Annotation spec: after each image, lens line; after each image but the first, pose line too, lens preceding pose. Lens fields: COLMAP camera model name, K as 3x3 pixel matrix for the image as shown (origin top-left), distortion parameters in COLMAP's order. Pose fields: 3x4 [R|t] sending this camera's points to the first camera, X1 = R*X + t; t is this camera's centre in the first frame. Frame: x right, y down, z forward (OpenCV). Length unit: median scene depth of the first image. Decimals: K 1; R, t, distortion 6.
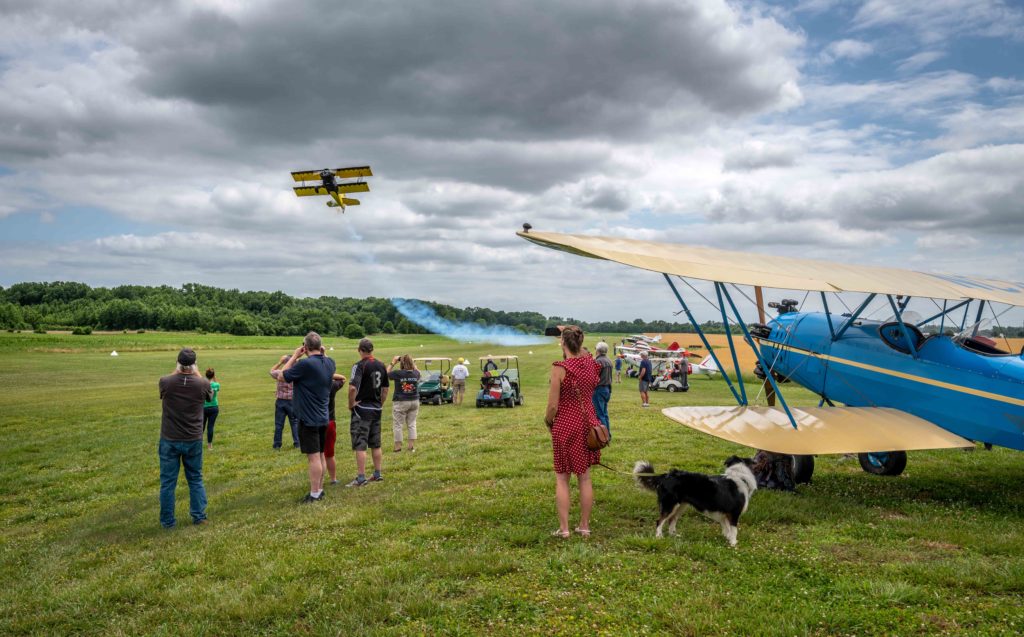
lens RADIAL K [[893.9, 0, 511.9], [0, 893.9, 318.9], [0, 0, 1]] dist [-0.000573, -0.000372]
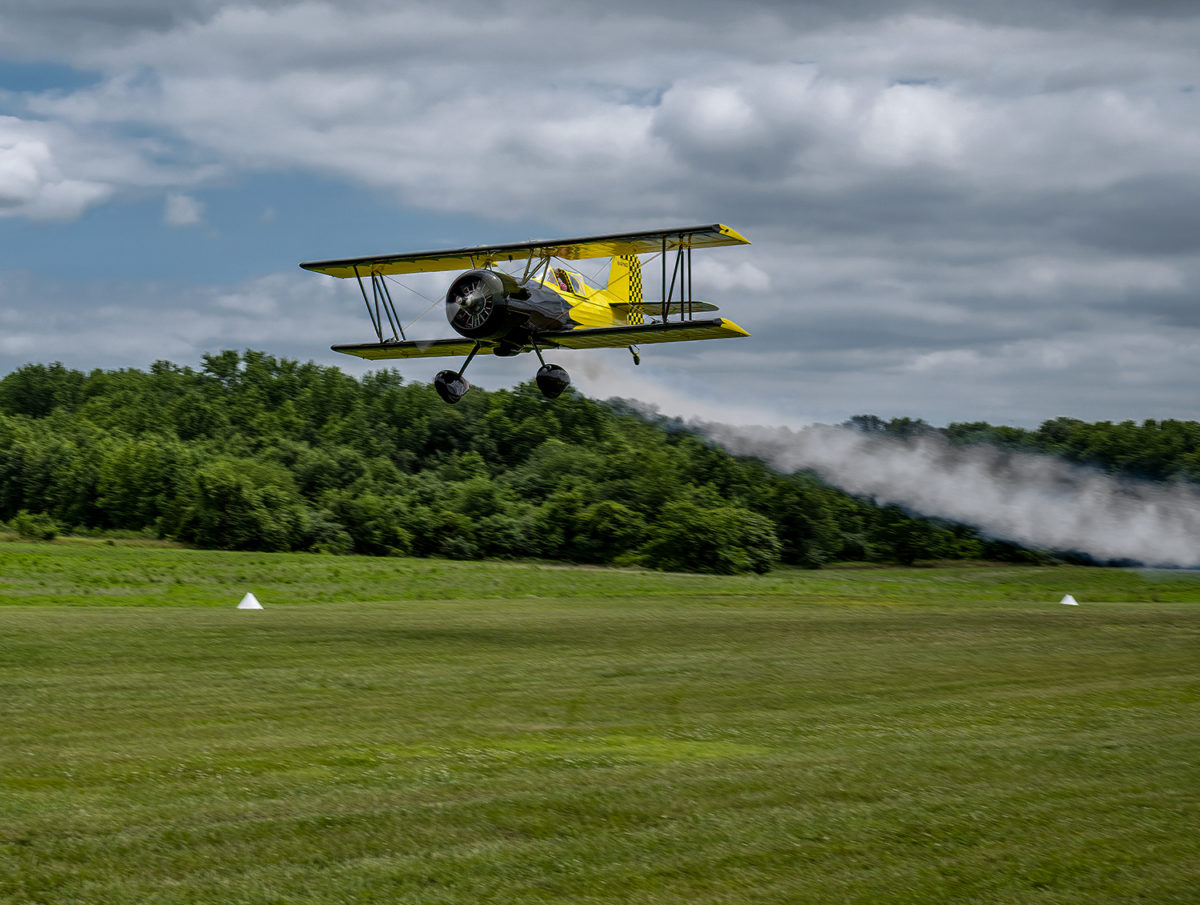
lens RADIAL K [[2146.4, 0, 600.3], [0, 2146.4, 452.9], [0, 0, 1]] dist [0.204176, 0.000000]
pose [[0.853216, -0.011187, -0.521438, 0.035519], [-0.013110, 0.998994, -0.042885, 0.010072], [0.521394, 0.043426, 0.852211, 0.367593]]
